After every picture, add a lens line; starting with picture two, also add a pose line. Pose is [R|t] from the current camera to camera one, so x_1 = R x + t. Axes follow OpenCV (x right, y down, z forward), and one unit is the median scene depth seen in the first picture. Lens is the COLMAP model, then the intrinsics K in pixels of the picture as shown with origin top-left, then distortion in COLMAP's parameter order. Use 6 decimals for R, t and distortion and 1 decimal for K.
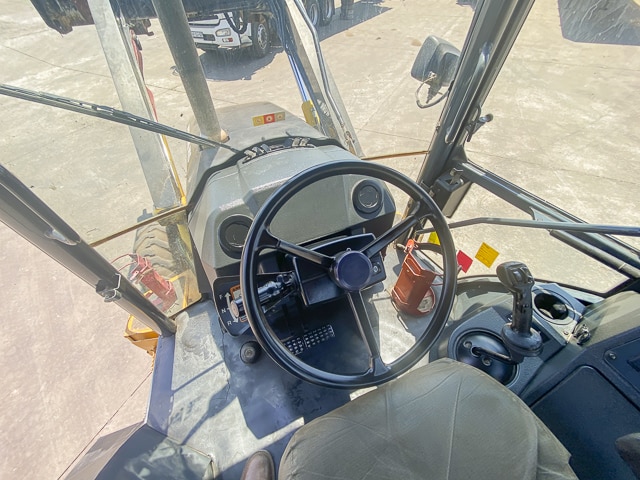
lens RADIAL K [[258.3, 0, 319.7], [0, 258.3, 236.5], [0, 0, 1]] dist [-0.001178, -0.000065]
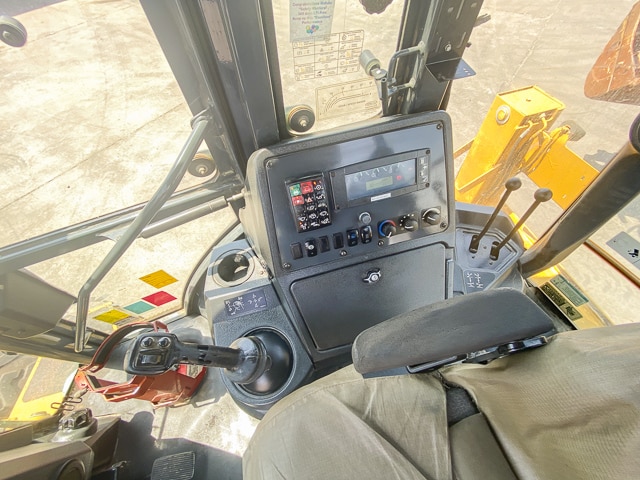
lens RADIAL K [[258.3, 0, 317.8], [0, 258.3, 242.0], [0, 0, 1]] dist [-0.001178, -0.000065]
pose [[0.128088, -0.809545, 0.572915, 0.464898], [0.761067, 0.450627, 0.466596, 0.026678], [-0.635901, 0.376261, 0.673838, 0.147924]]
